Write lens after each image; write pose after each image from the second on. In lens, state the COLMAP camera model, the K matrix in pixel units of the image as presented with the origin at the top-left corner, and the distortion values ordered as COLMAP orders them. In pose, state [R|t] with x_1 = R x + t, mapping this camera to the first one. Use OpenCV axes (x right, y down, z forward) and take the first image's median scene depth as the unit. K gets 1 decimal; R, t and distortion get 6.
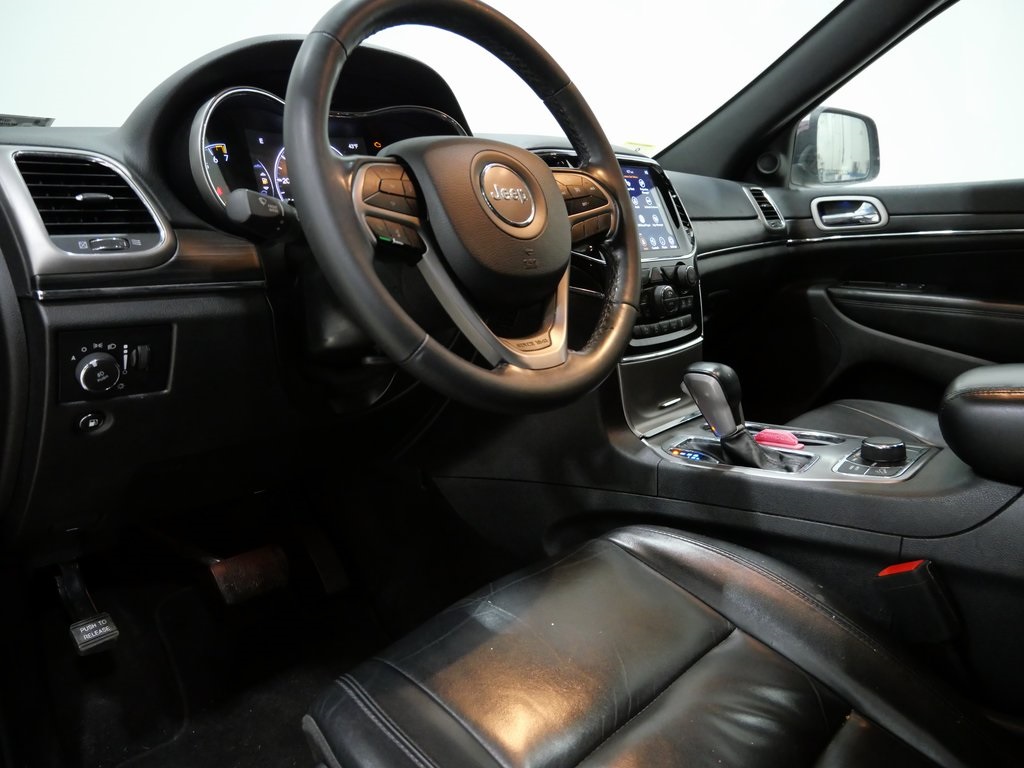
lens RADIAL K [[738.5, 0, 512.0], [0, 738.5, 384.0], [0, 0, 1]] dist [-0.037192, 0.002913]
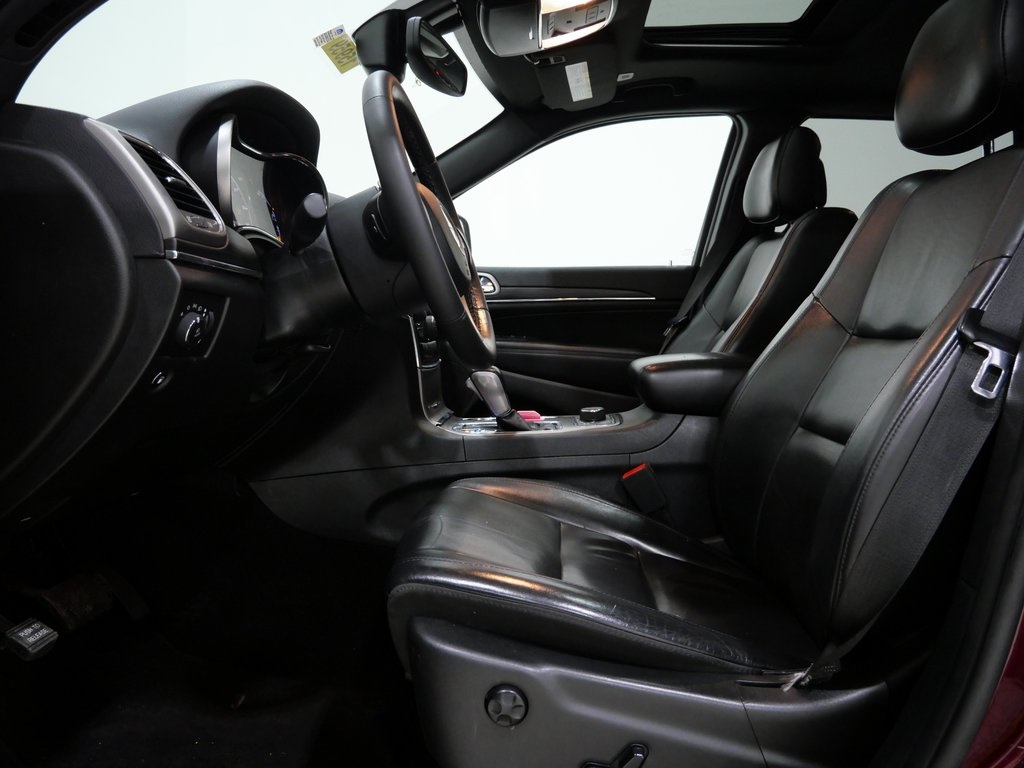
lens RADIAL K [[738.5, 0, 512.0], [0, 738.5, 384.0], [0, 0, 1]] dist [-0.037192, 0.002913]
pose [[0.775917, -0.016975, 0.630606, -0.673547], [0.100193, 0.990265, -0.096625, 0.171528], [-0.622827, 0.138155, 0.770064, -0.140653]]
